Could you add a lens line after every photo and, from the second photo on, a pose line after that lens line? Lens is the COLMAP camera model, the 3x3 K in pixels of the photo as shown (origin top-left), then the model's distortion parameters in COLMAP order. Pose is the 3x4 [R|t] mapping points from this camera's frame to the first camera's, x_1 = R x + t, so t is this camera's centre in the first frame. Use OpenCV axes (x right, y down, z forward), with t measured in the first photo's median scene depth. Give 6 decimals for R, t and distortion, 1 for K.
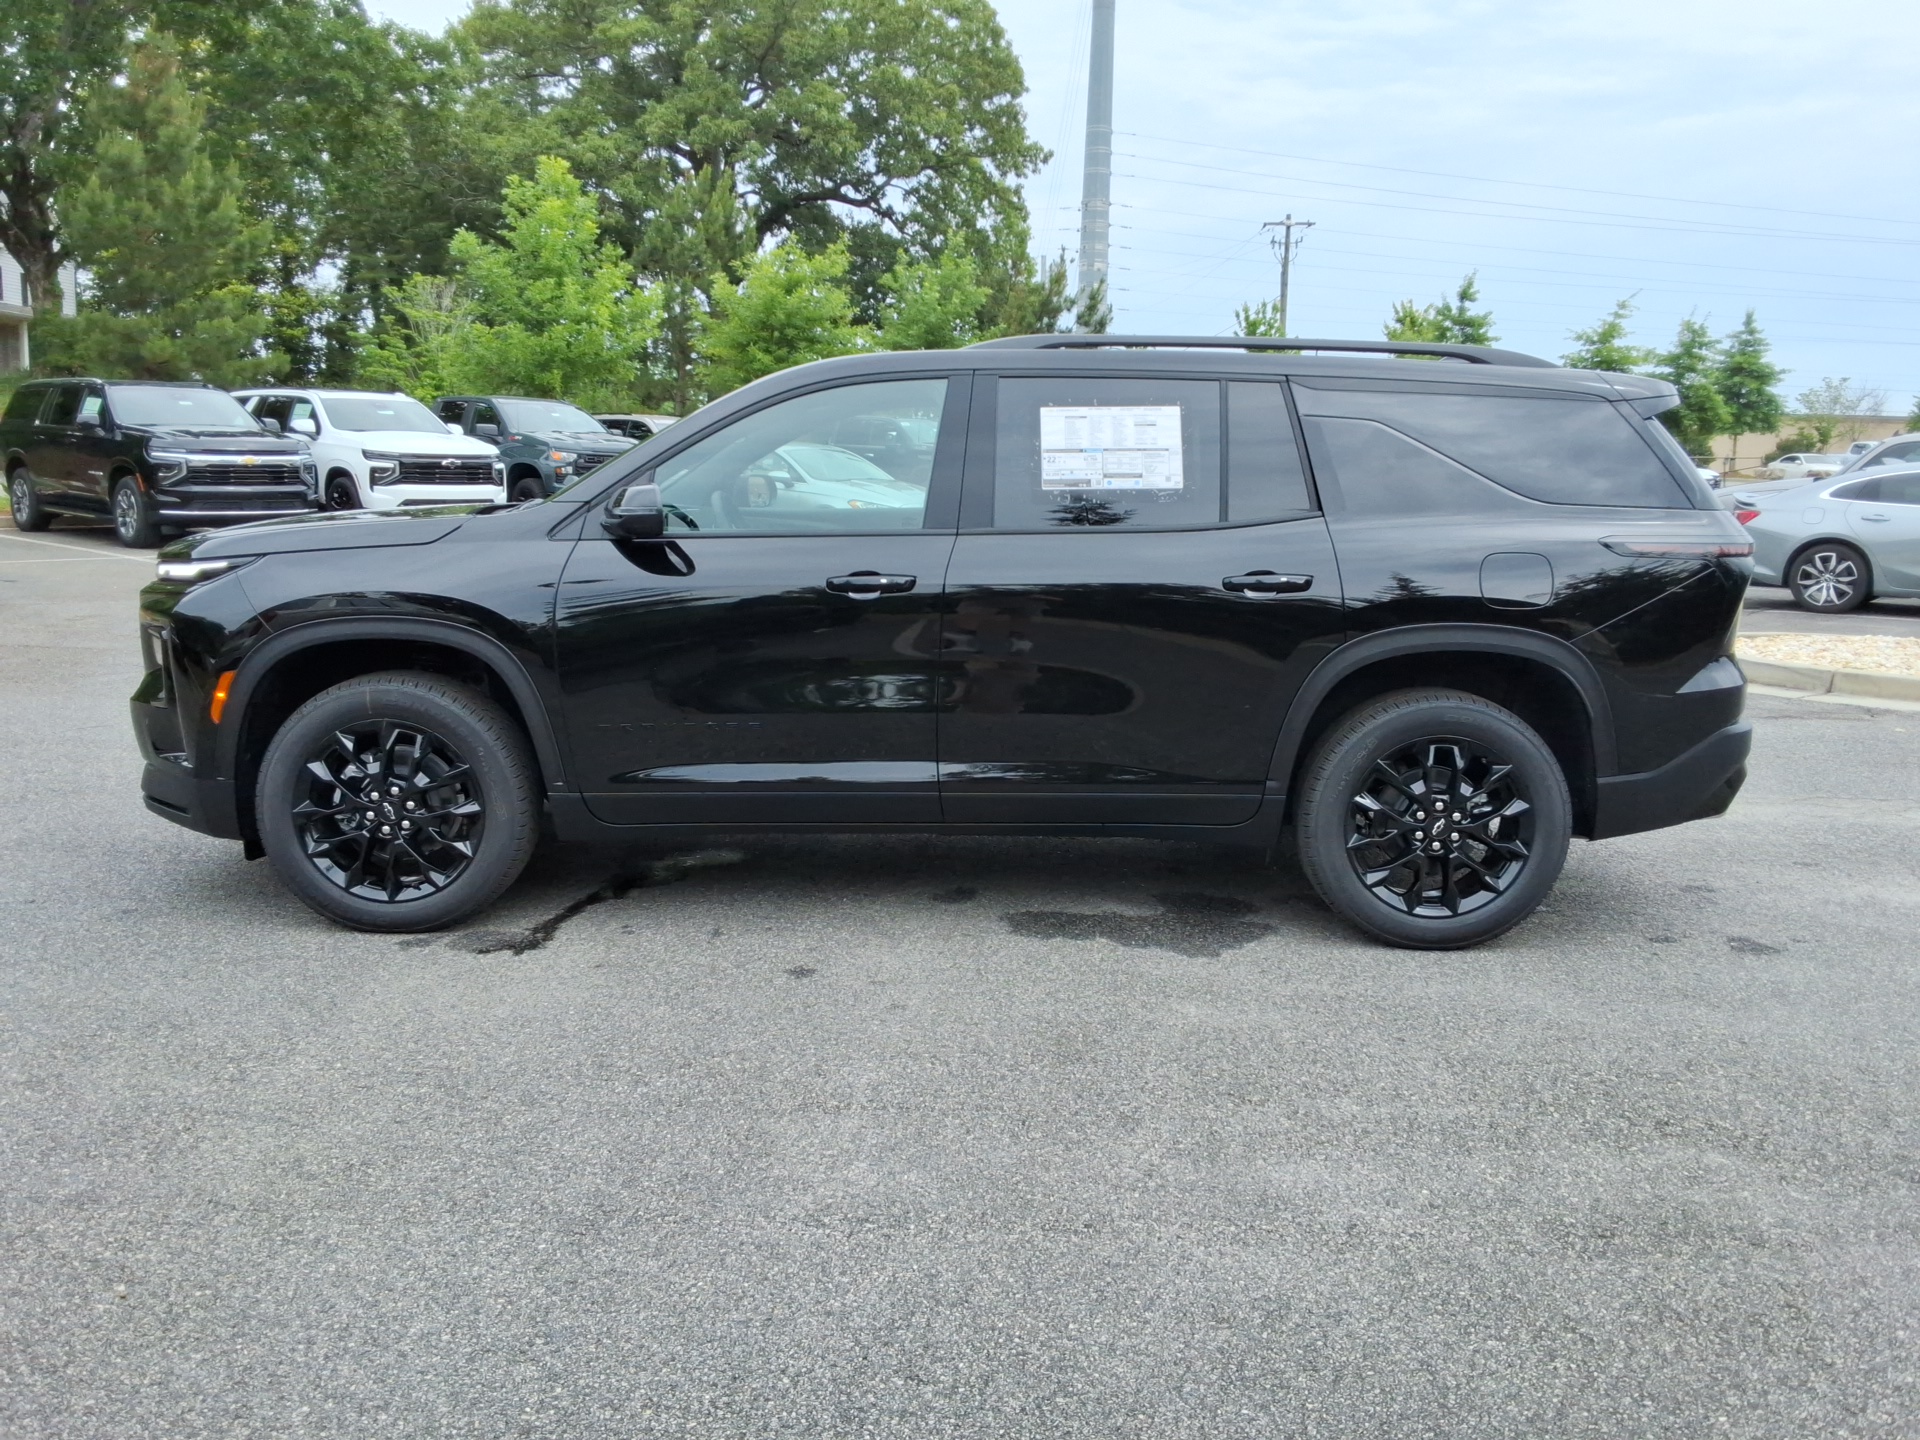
lens RADIAL K [[1541.5, 0, 975.4], [0, 1541.5, 702.7], [0, 0, 1]] dist [0.122043, -0.192815]
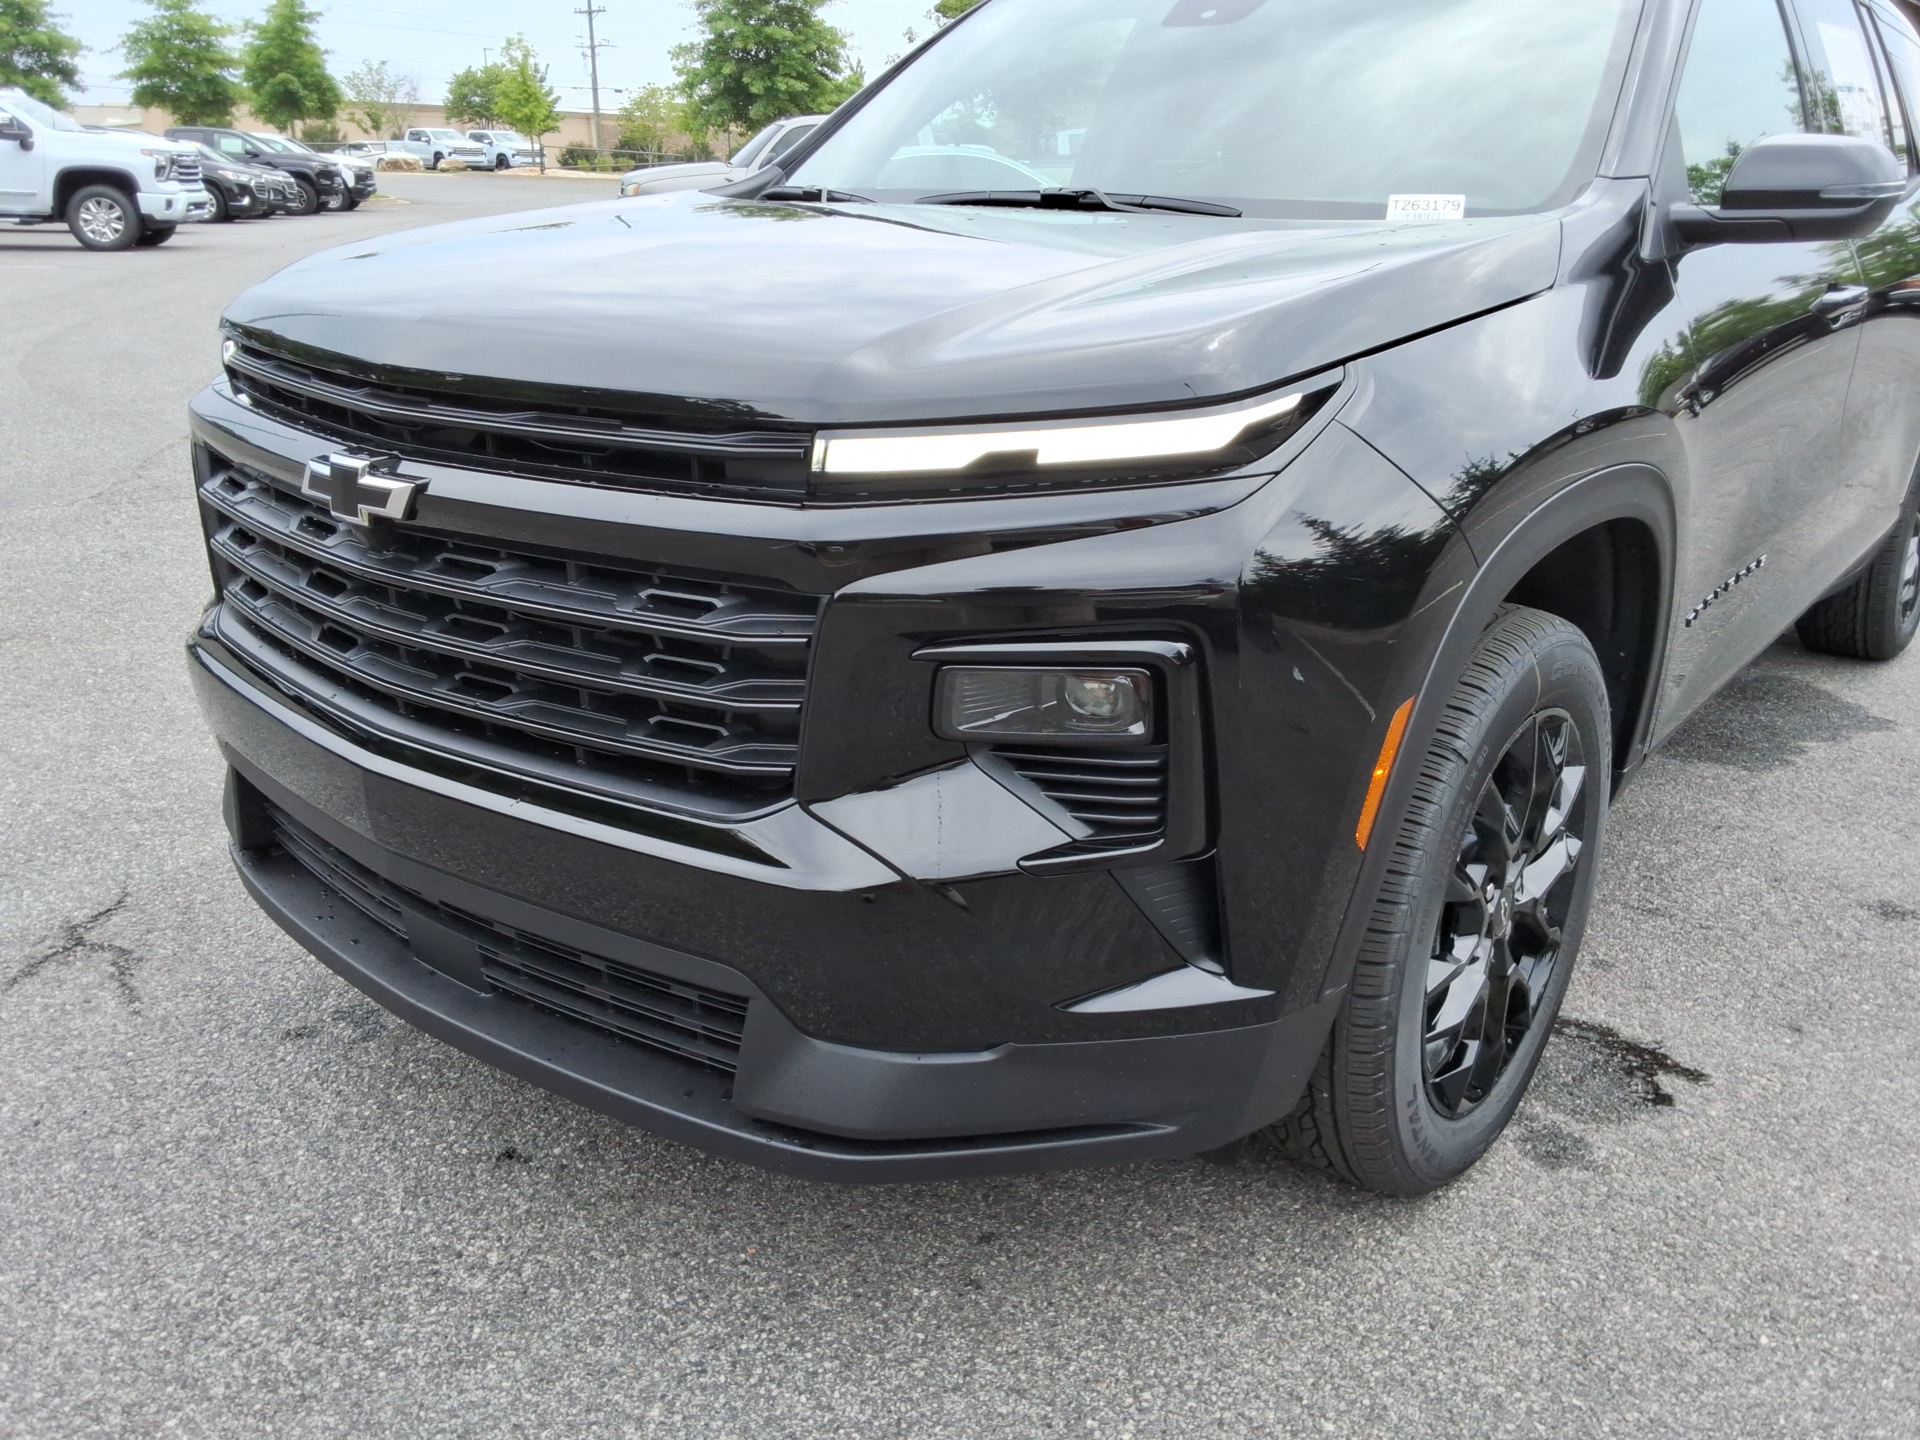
lens RADIAL K [[1541.5, 0, 975.4], [0, 1541.5, 702.7], [0, 0, 1]] dist [0.122043, -0.192815]
pose [[0.621803, -0.263125, 0.737649, -0.777132], [0.123069, 0.962998, 0.239767, -0.112943], [-0.773443, -0.058306, 0.631178, 0.833477]]
